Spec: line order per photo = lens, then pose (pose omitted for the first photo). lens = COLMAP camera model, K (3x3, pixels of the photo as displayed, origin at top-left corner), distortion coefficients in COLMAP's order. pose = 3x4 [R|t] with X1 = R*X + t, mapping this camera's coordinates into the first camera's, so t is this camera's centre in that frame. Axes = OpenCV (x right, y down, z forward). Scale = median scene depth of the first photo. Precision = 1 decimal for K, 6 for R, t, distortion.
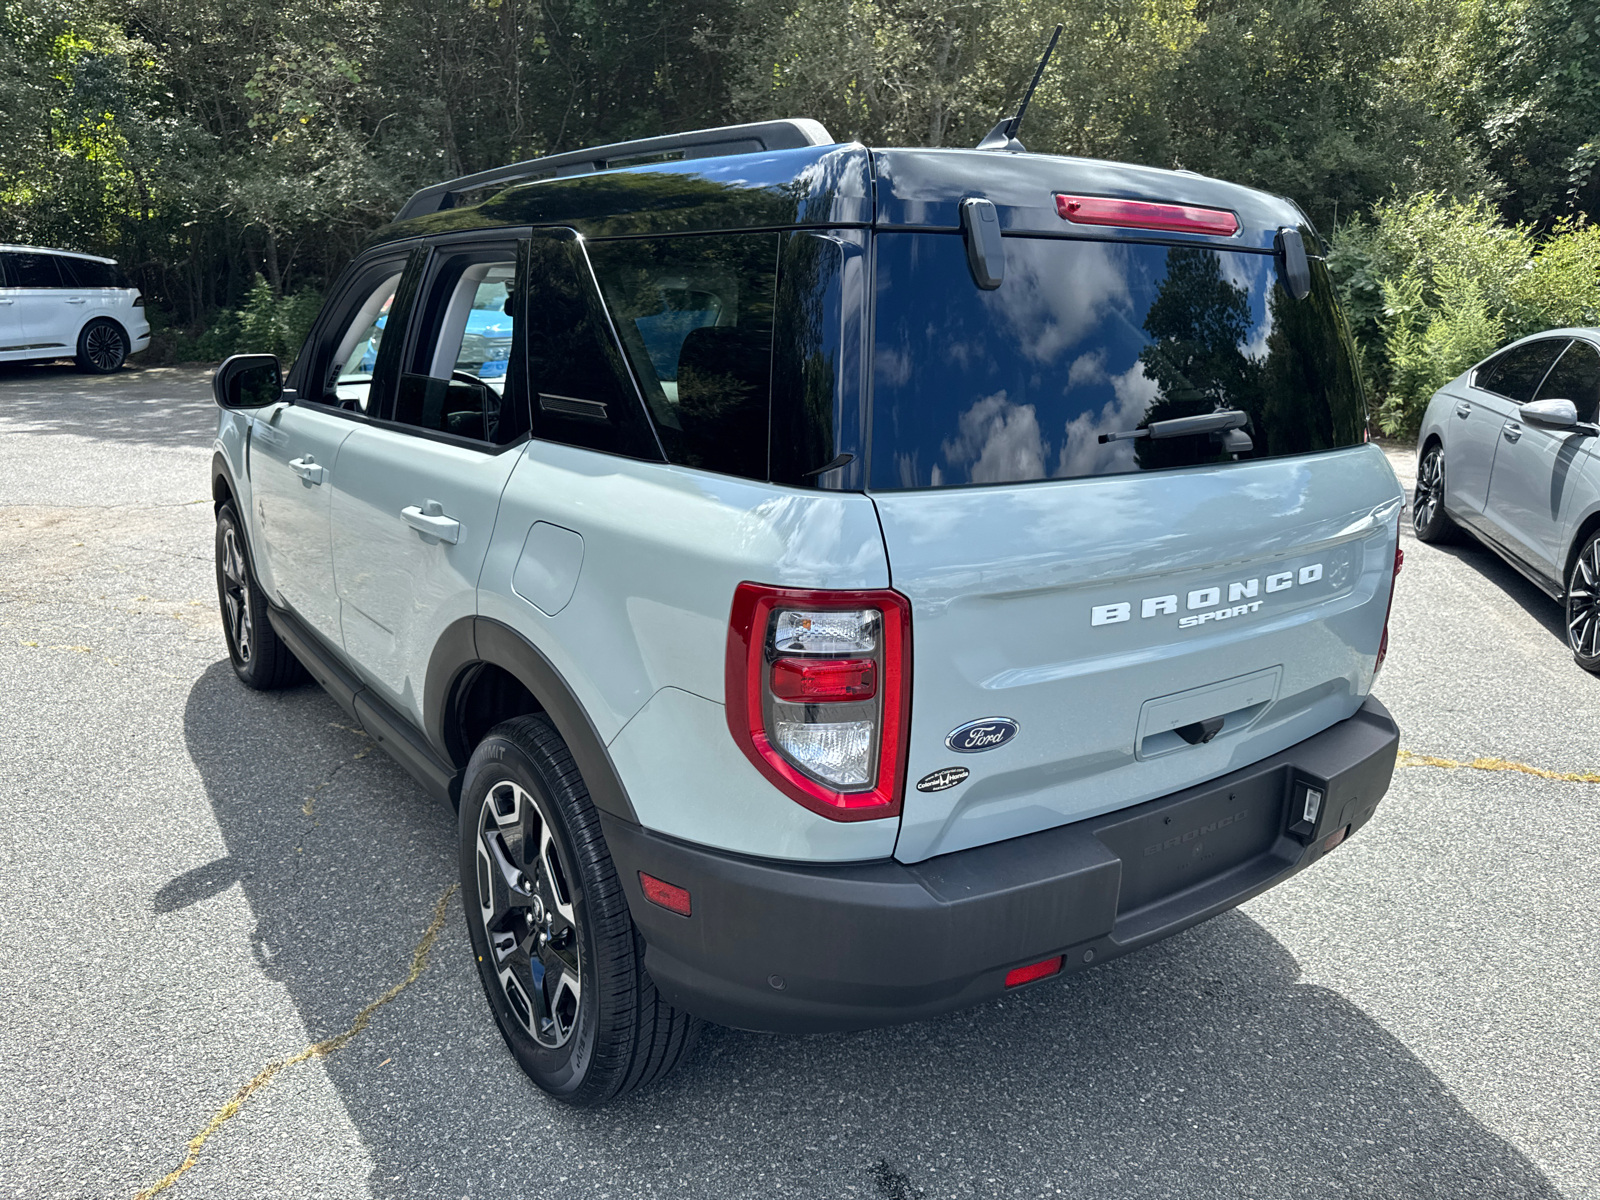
lens RADIAL K [[1136.1, 0, 793.4], [0, 1136.1, 599.0], [0, 0, 1]] dist [0.002738, -0.007190]
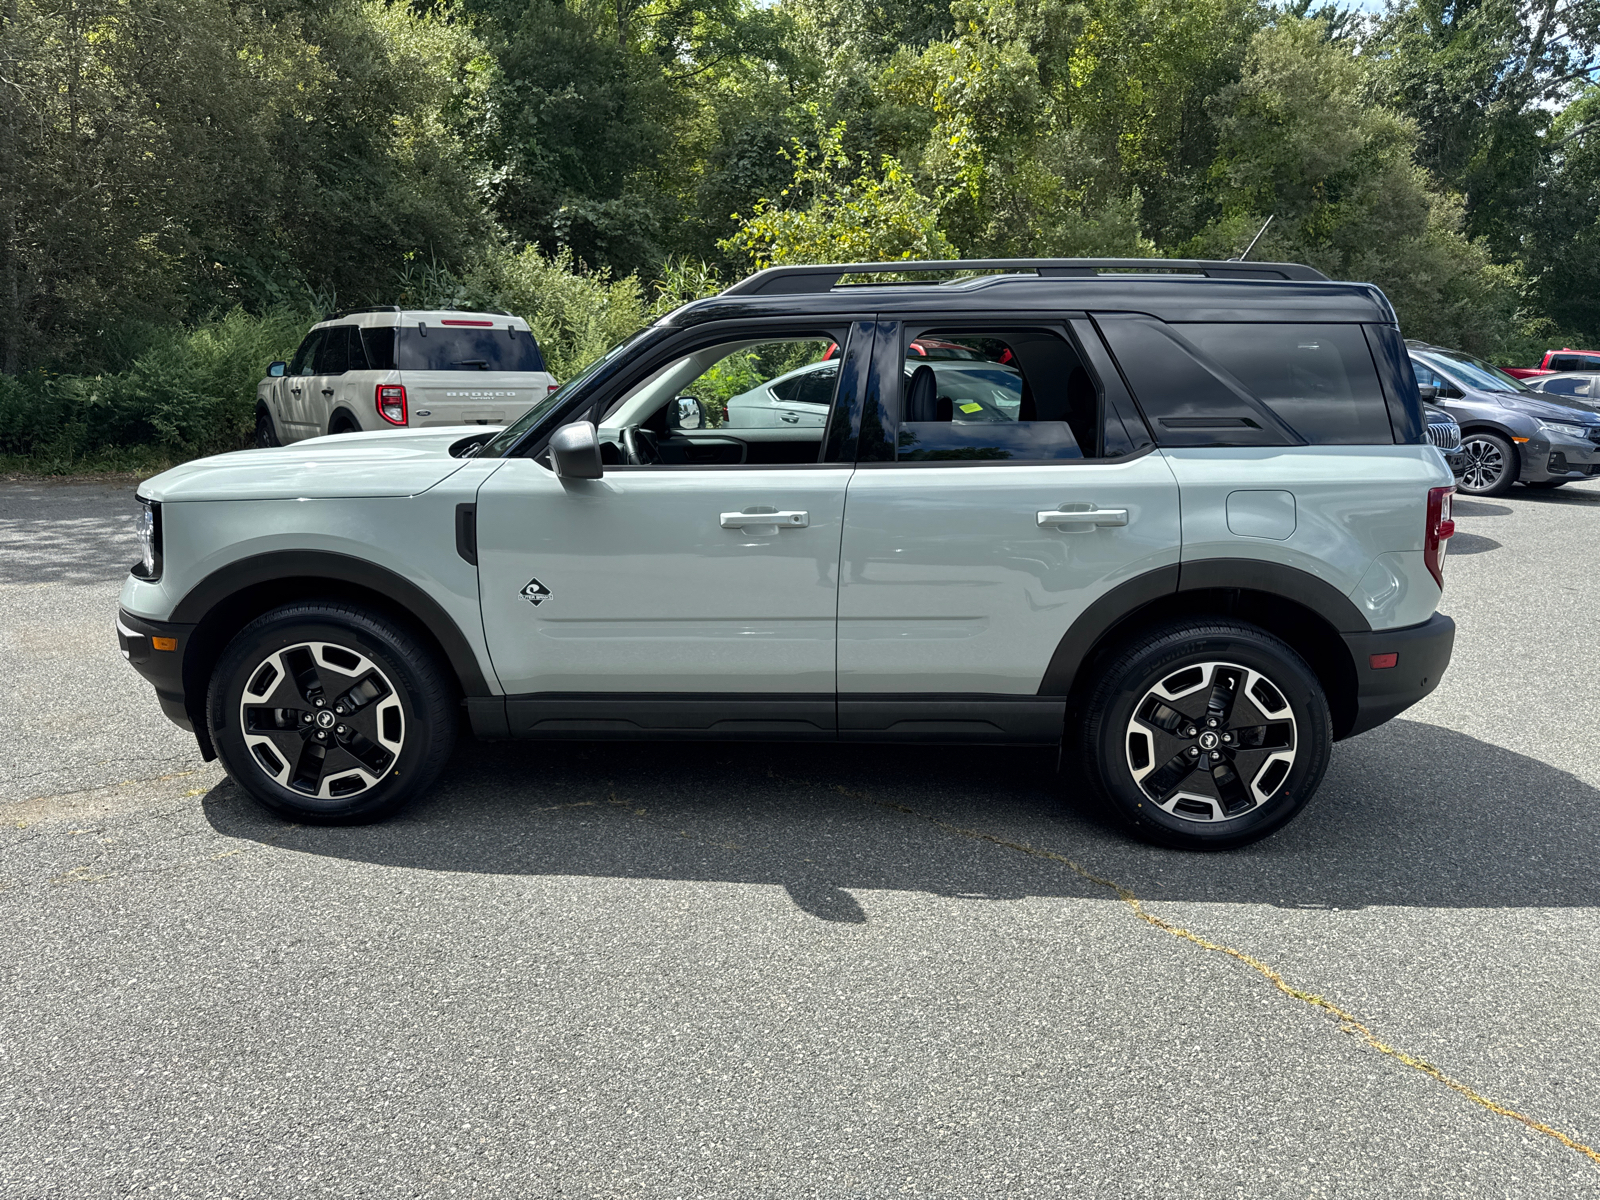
lens RADIAL K [[1136.1, 0, 793.4], [0, 1136.1, 599.0], [0, 0, 1]] dist [0.002738, -0.007190]
pose [[0.609566, -0.185118, 0.770818, -0.201342], [0.200723, 0.976709, 0.075832, -0.017899], [-0.766902, 0.108496, 0.632526, 0.047943]]
